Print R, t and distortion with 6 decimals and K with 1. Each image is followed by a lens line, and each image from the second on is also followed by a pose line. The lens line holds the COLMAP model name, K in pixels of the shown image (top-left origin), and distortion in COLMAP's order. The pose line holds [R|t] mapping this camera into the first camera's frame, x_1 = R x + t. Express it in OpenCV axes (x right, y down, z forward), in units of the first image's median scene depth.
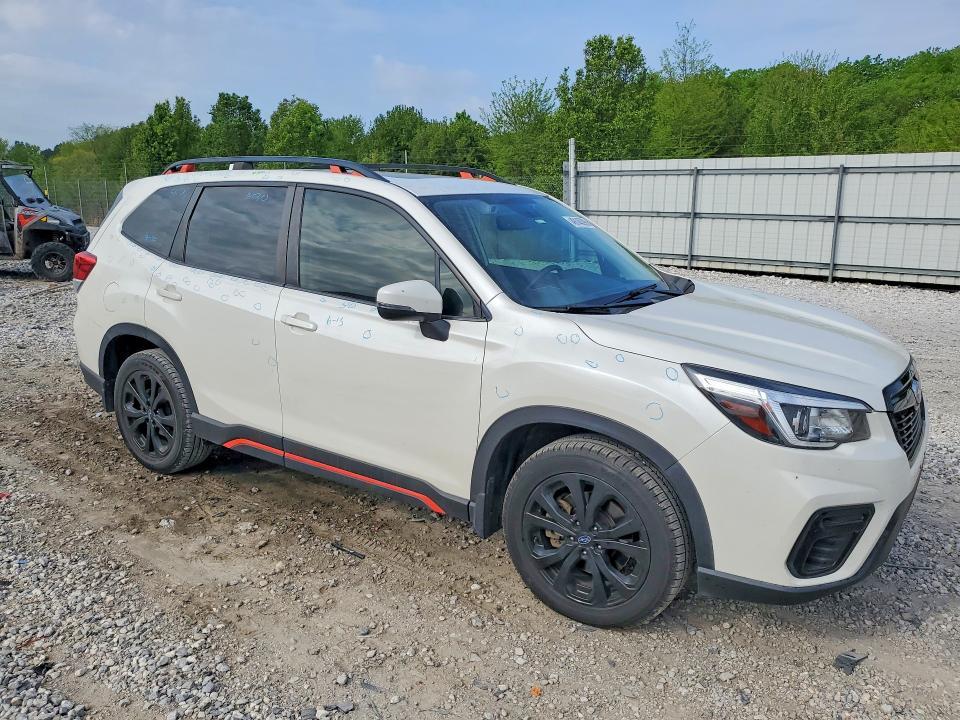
lens RADIAL K [[683.4, 0, 488.2], [0, 683.4, 358.2], [0, 0, 1]] dist [0.021828, 0.001546]
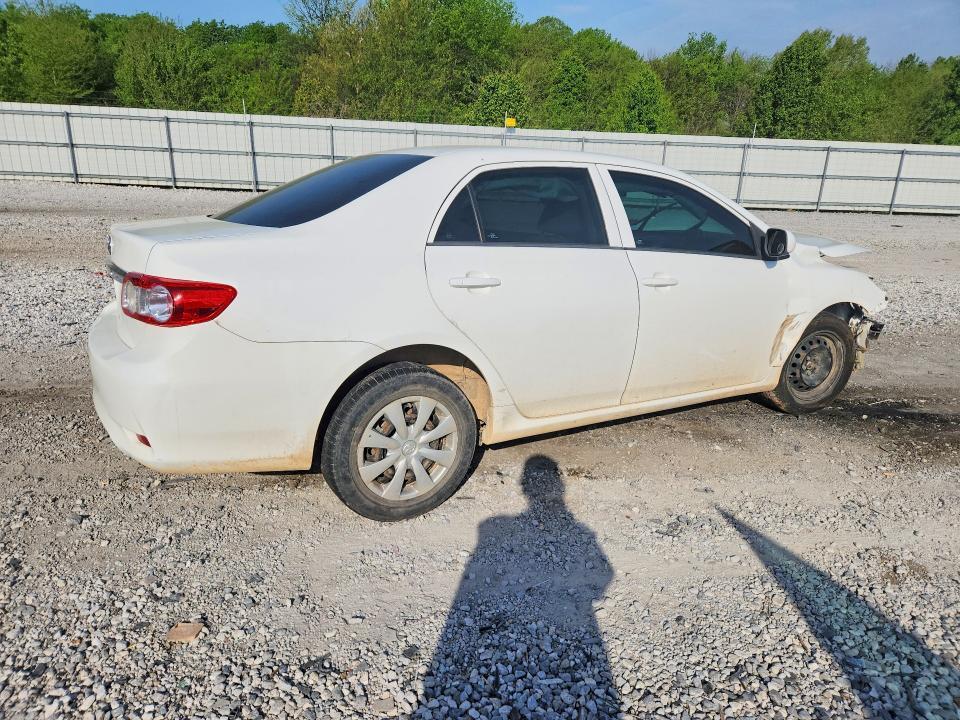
lens RADIAL K [[683.4, 0, 488.2], [0, 683.4, 358.2], [0, 0, 1]] dist [0.021828, 0.001546]
pose [[0.709081, -0.193401, 0.678086, -0.166744], [0.137699, 0.981115, 0.135837, 0.171142], [-0.691551, -0.002947, 0.722321, -0.730884]]
